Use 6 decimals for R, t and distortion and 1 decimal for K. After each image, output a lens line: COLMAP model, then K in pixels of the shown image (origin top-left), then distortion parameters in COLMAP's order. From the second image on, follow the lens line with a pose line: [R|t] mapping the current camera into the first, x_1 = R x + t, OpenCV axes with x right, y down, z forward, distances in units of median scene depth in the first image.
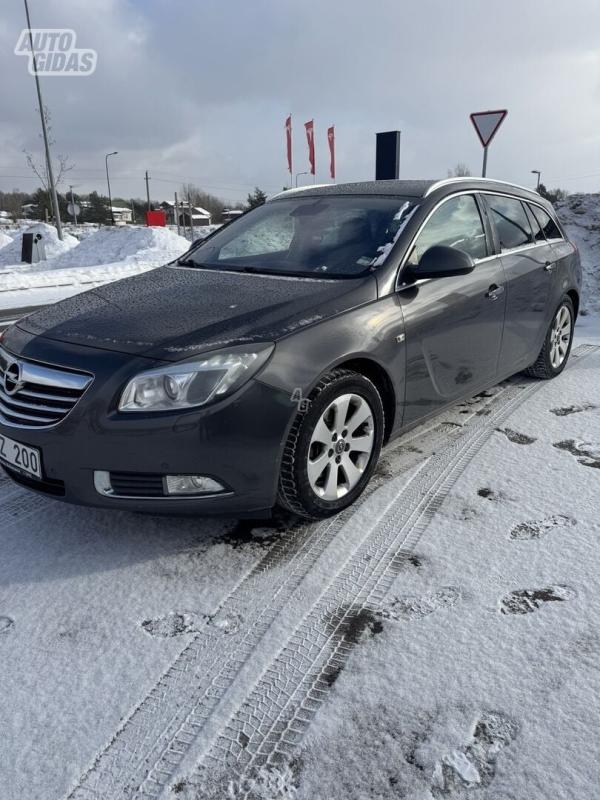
lens RADIAL K [[629.8, 0, 303.7], [0, 629.8, 401.0], [0, 0, 1]] dist [0.017446, -0.018406]
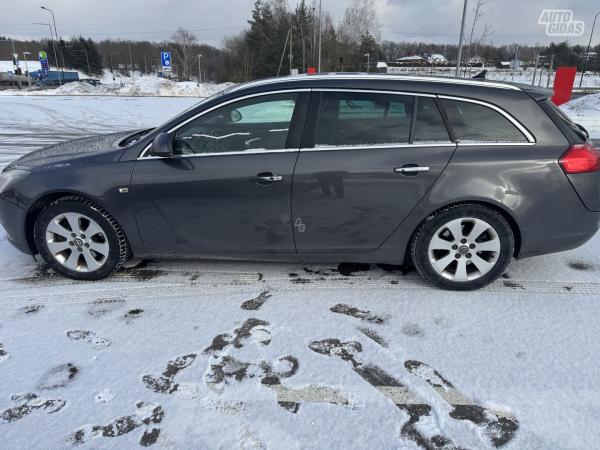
lens RADIAL K [[472.4, 0, 301.9], [0, 472.4, 224.7], [0, 0, 1]] dist [0.017446, -0.018406]
pose [[0.550826, 0.281813, -0.785603, 0.938055], [-0.239276, 0.955080, 0.174840, -0.232002], [0.799586, 0.091669, 0.593514, 0.481562]]
